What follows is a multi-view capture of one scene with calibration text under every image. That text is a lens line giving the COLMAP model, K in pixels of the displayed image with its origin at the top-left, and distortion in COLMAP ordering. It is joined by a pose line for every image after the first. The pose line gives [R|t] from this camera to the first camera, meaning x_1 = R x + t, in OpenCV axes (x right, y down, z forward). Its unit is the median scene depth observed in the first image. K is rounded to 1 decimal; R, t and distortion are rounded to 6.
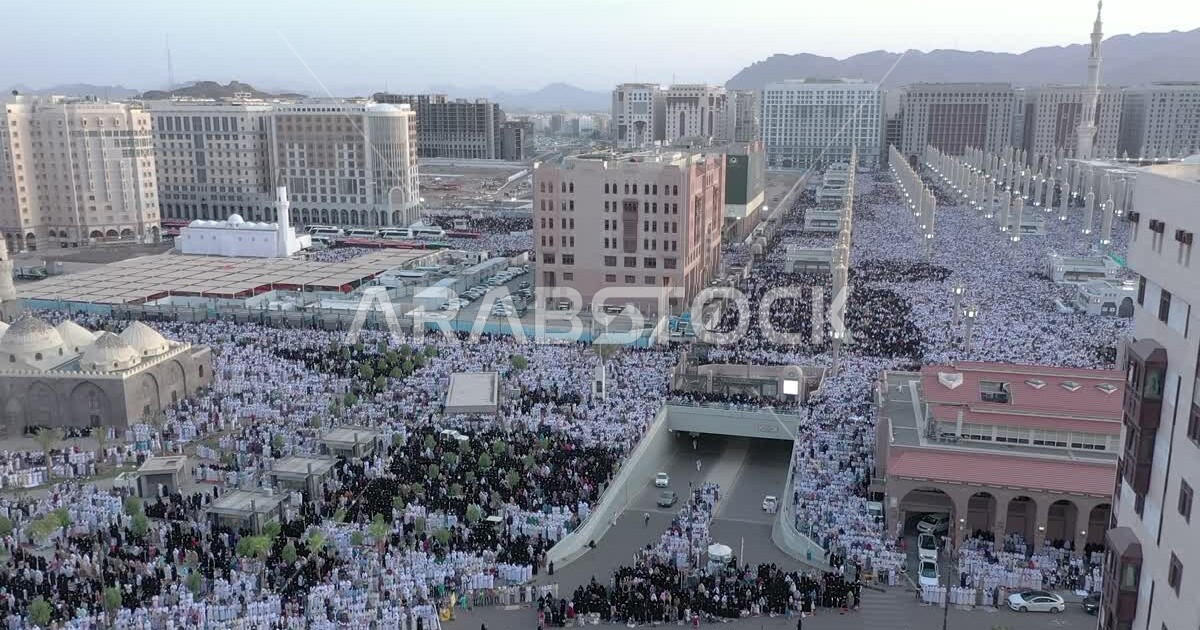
lens RADIAL K [[975.2, 0, 603.5], [0, 975.2, 316.0], [0, 0, 1]] dist [0.002936, 0.002101]
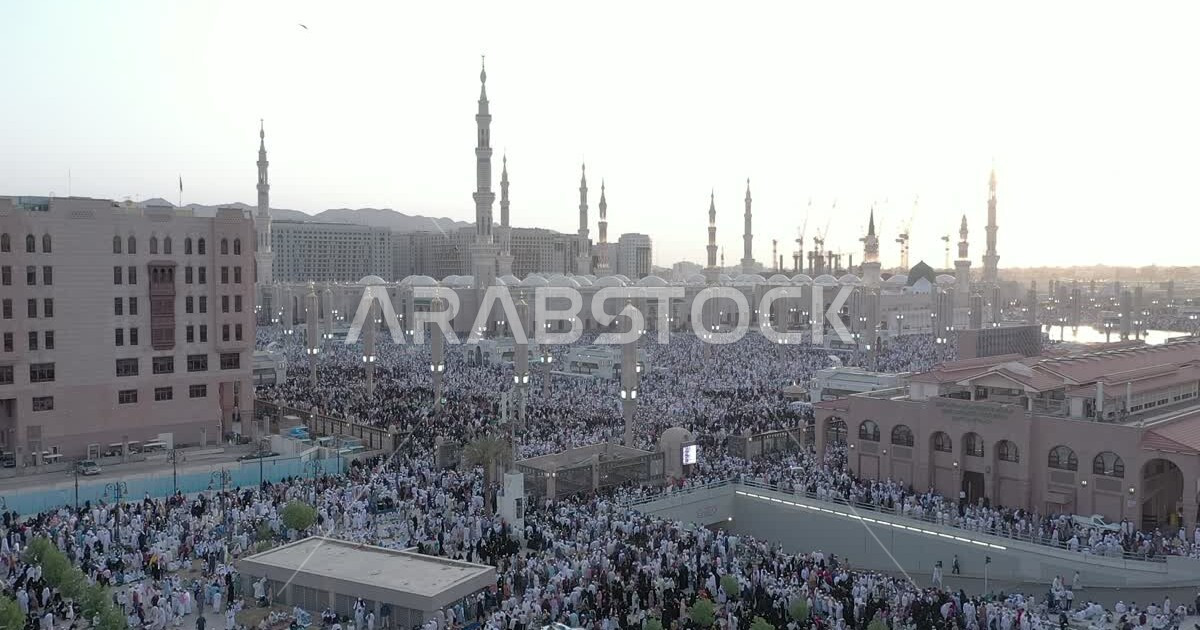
lens RADIAL K [[968.5, 0, 604.9], [0, 968.5, 315.2], [0, 0, 1]] dist [0.000966, 0.004587]
pose [[0.552746, -0.039219, 0.832426, -0.318379], [0.178521, 0.981275, -0.072310, 0.006841], [-0.814003, 0.188575, 0.549398, 0.432674]]
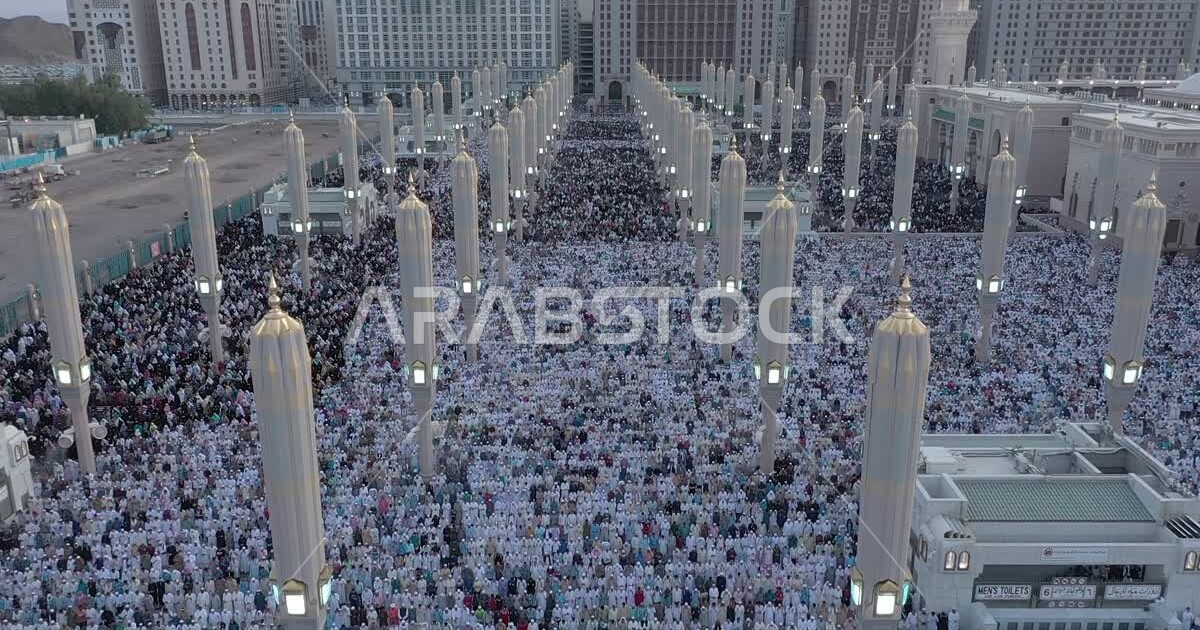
lens RADIAL K [[968.5, 0, 604.9], [0, 968.5, 315.2], [0, 0, 1]] dist [0.000966, 0.004587]
pose [[0.969230, -0.072792, 0.235150, 0.525222], [0.055851, 0.995394, 0.077925, -0.228942], [-0.239739, -0.062394, 0.968830, 1.391533]]
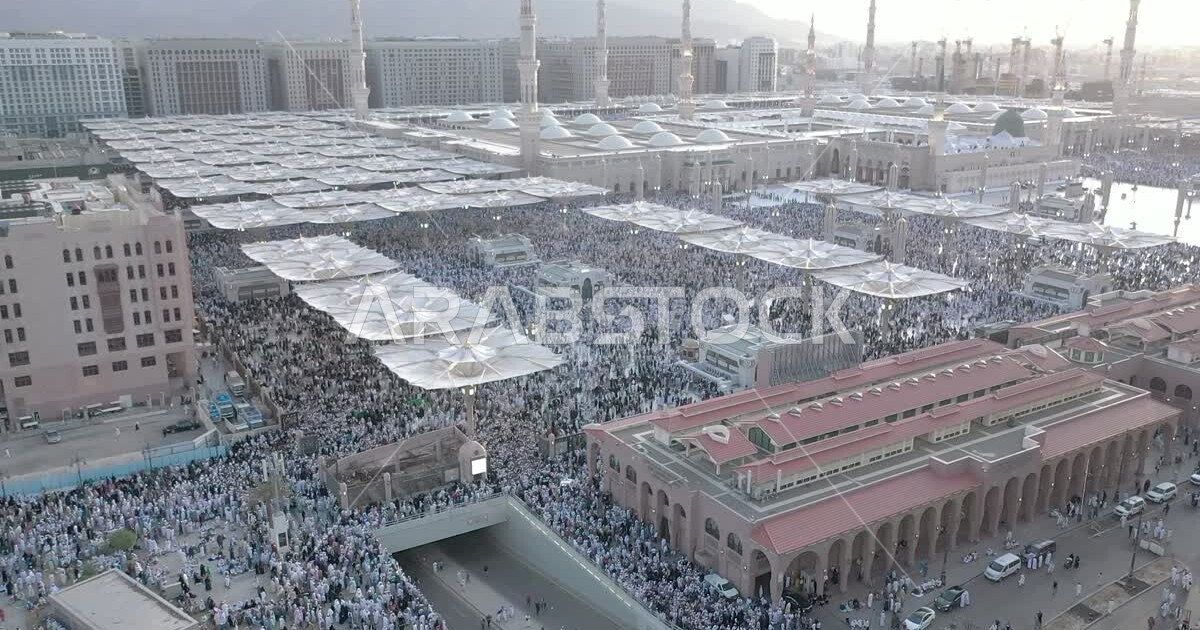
lens RADIAL K [[975.2, 0, 603.5], [0, 975.2, 316.0], [0, 0, 1]] dist [0.002936, 0.002101]
pose [[0.690262, -0.202488, 0.694649, -0.235106], [0.155715, 0.979120, 0.130679, -0.116851], [-0.706605, 0.017964, 0.707380, 0.181323]]
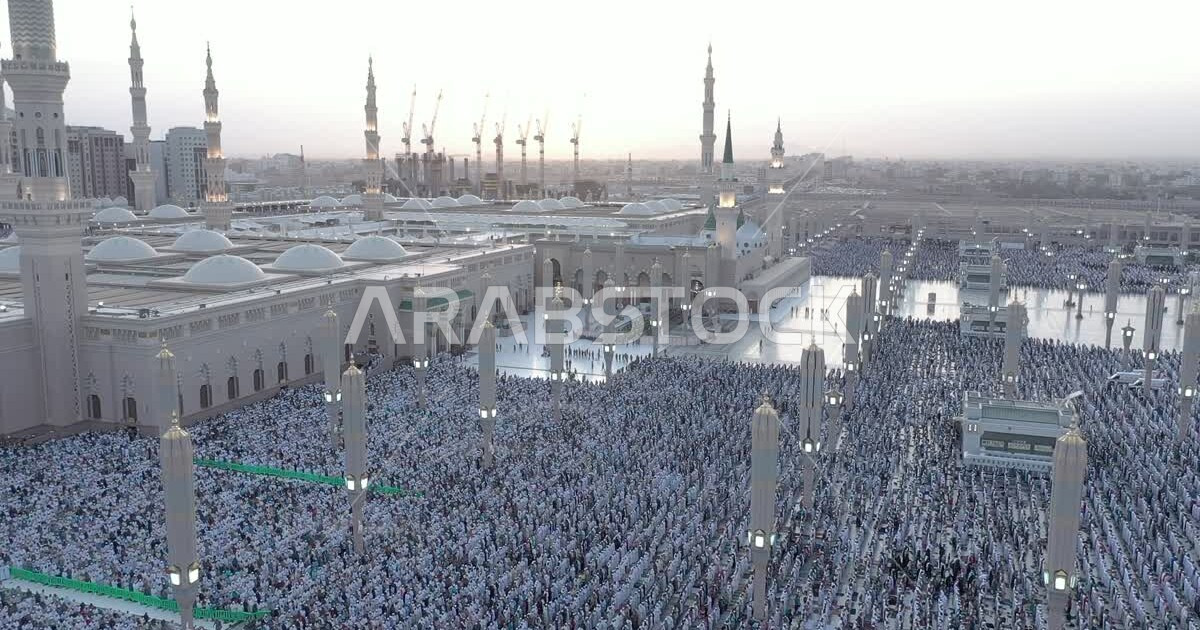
lens RADIAL K [[975.2, 0, 603.5], [0, 975.2, 316.0], [0, 0, 1]] dist [0.002936, 0.002101]
pose [[0.094223, -0.158207, 0.982900, 0.332131], [0.205784, 0.969066, 0.136253, -0.203412], [-0.974051, 0.189426, 0.123865, 1.055746]]
